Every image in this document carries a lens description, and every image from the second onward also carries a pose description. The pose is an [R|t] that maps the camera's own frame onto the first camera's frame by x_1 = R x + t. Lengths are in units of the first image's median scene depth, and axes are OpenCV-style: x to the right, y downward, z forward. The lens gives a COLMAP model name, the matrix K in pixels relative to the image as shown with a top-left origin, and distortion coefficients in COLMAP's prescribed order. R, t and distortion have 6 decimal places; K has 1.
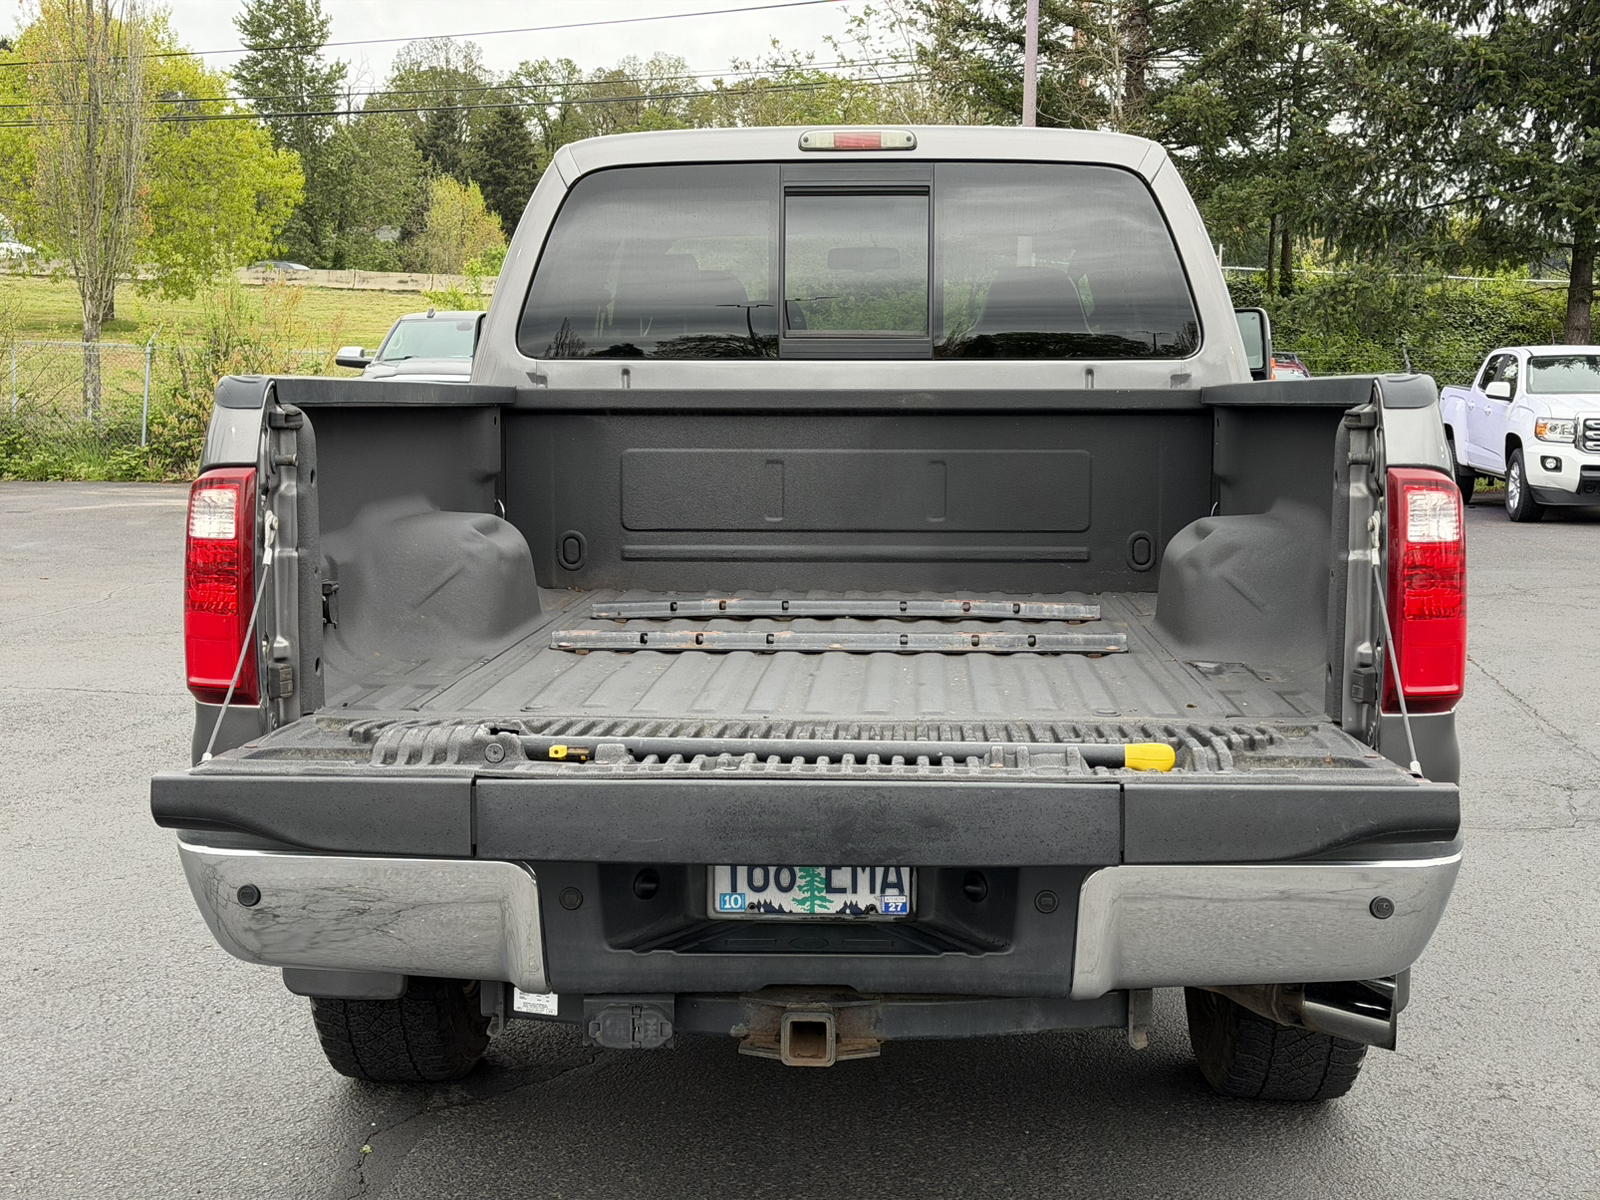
lens RADIAL K [[2193.3, 0, 798.8], [0, 2193.3, 612.5], [0, 0, 1]] dist [0.193475, -0.312762]
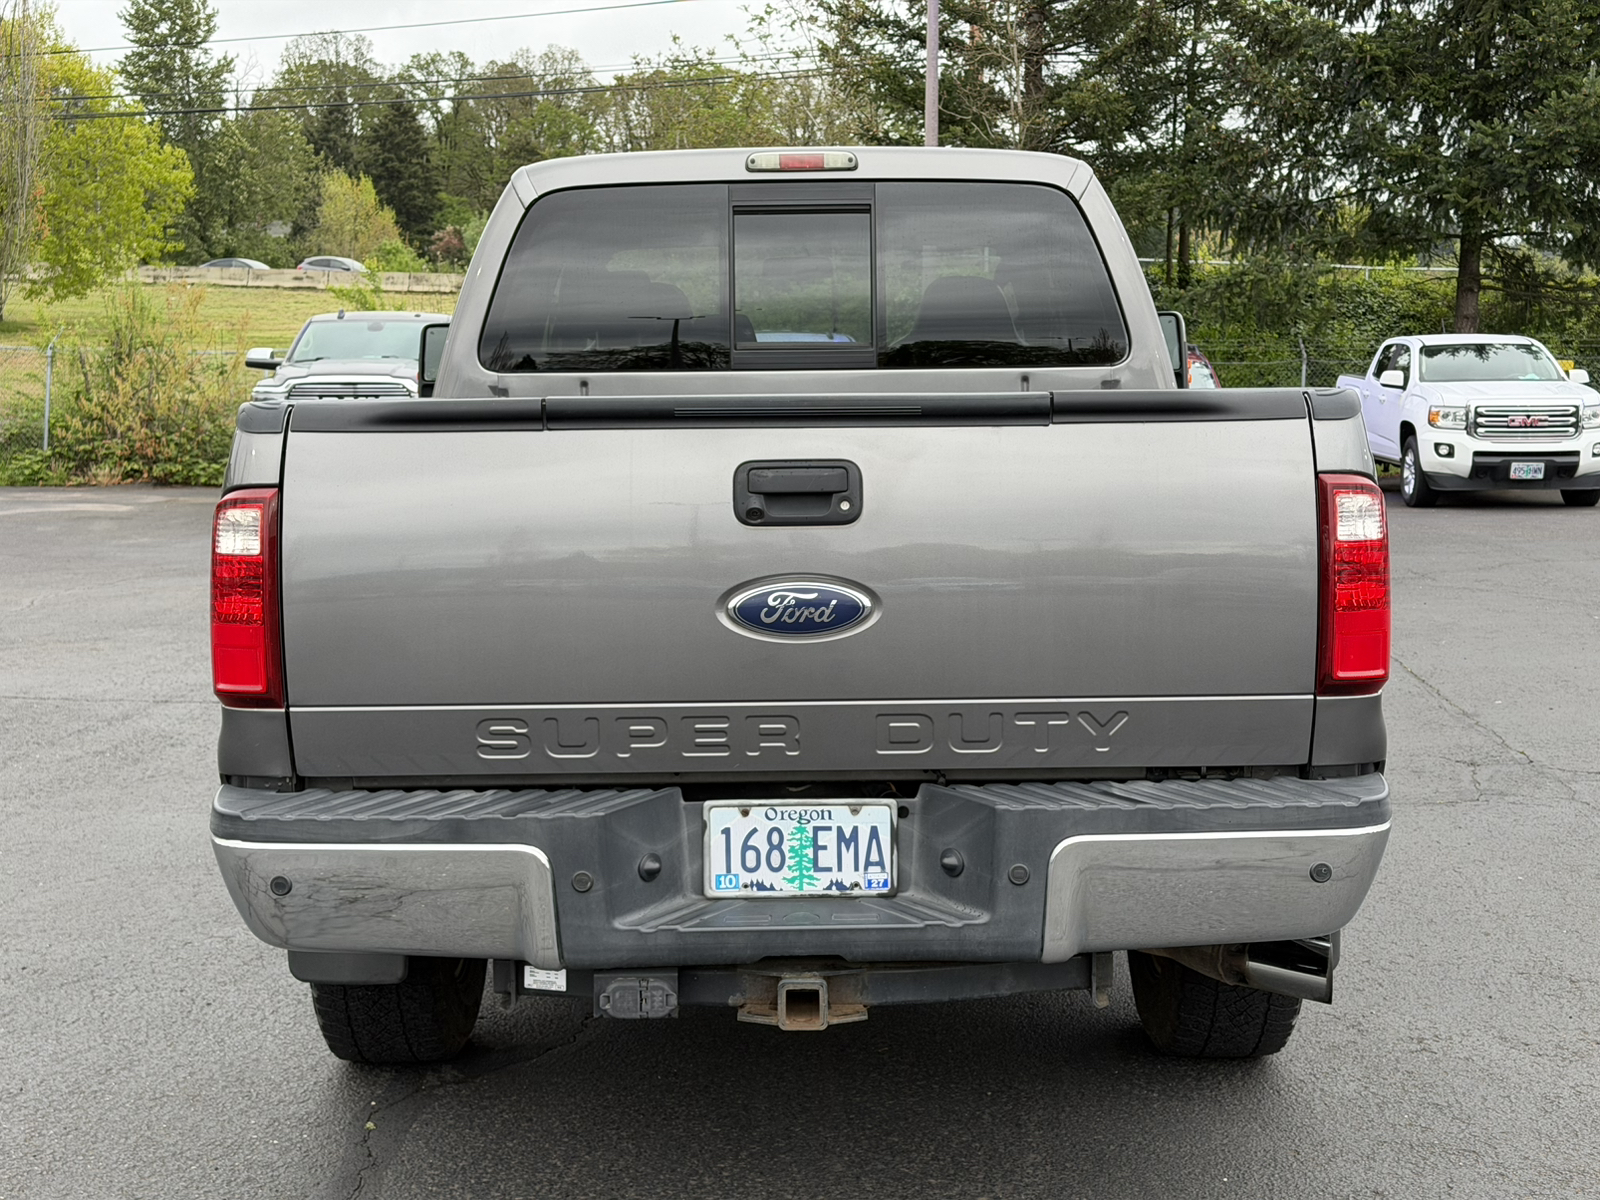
lens RADIAL K [[2203.0, 0, 800.0], [0, 2203.0, 600.0], [0, 0, 1]] dist [0.184772, -0.304252]
pose [[0.998863, -0.016858, 0.044595, -0.004896], [0.016956, 0.999855, -0.001839, -0.000565], [-0.044557, 0.002593, 0.999003, -0.010644]]
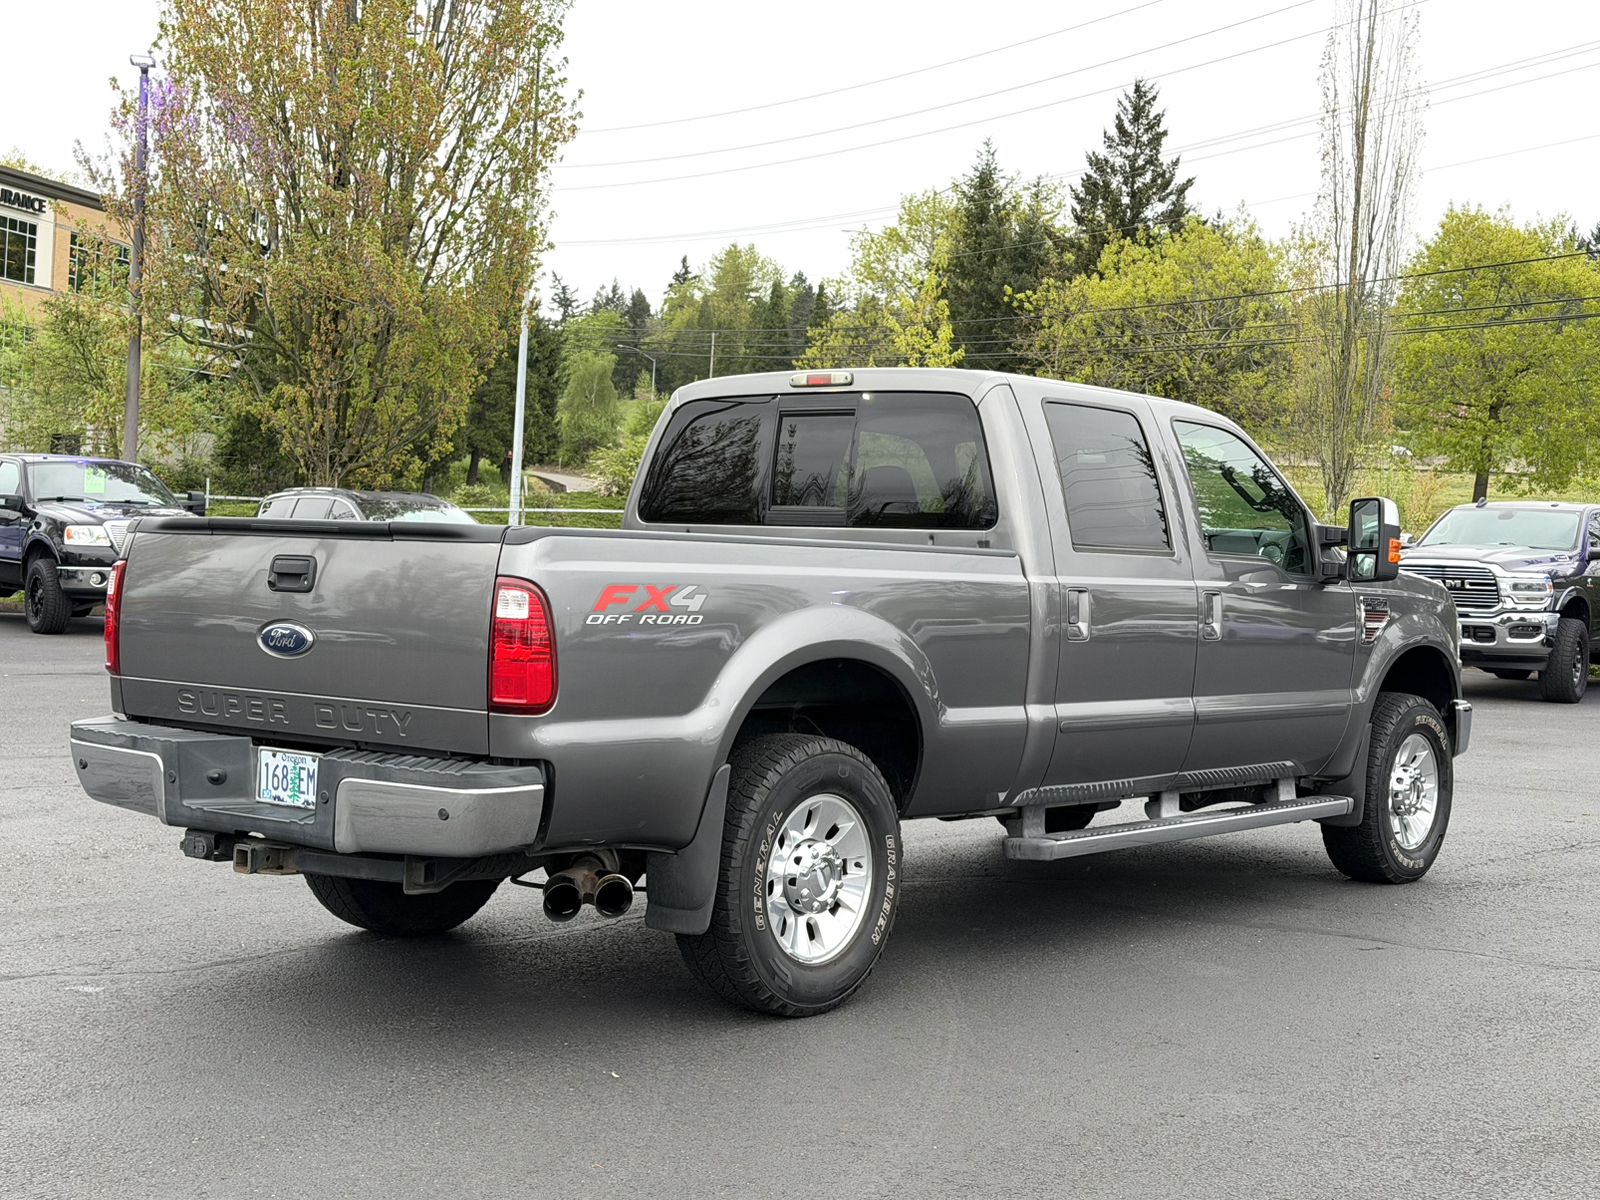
lens RADIAL K [[2203.0, 0, 800.0], [0, 2203.0, 600.0], [0, 0, 1]] dist [0.184772, -0.304252]
pose [[0.799041, 0.037808, -0.600086, 0.179072], [-0.092450, 0.993879, -0.060483, 0.004652], [0.594126, 0.103806, 0.797645, -0.033488]]
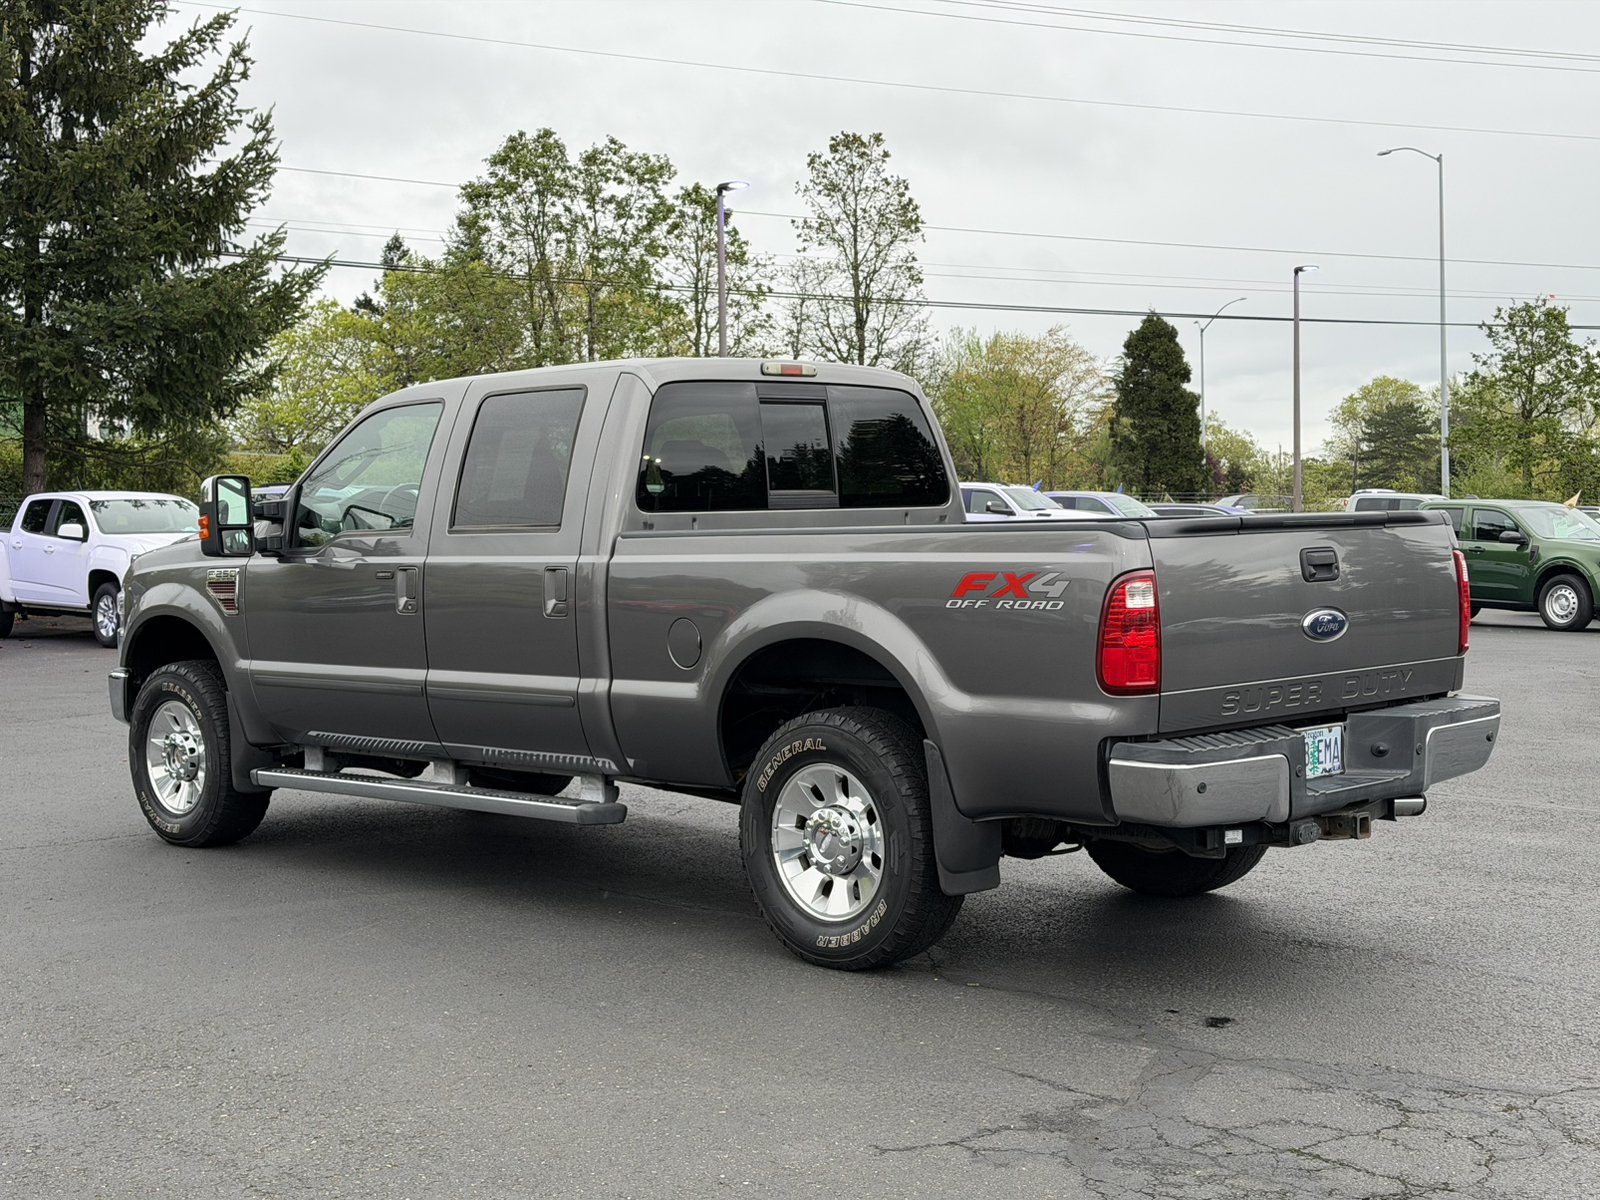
lens RADIAL K [[2193.3, 0, 798.8], [0, 2193.3, 612.5], [0, 0, 1]] dist [0.193475, -0.312762]
pose [[0.660633, -0.048967, 0.749111, -0.223556], [0.095789, 0.995212, -0.019422, -0.002468], [-0.744573, 0.084587, 0.662160, -0.003083]]
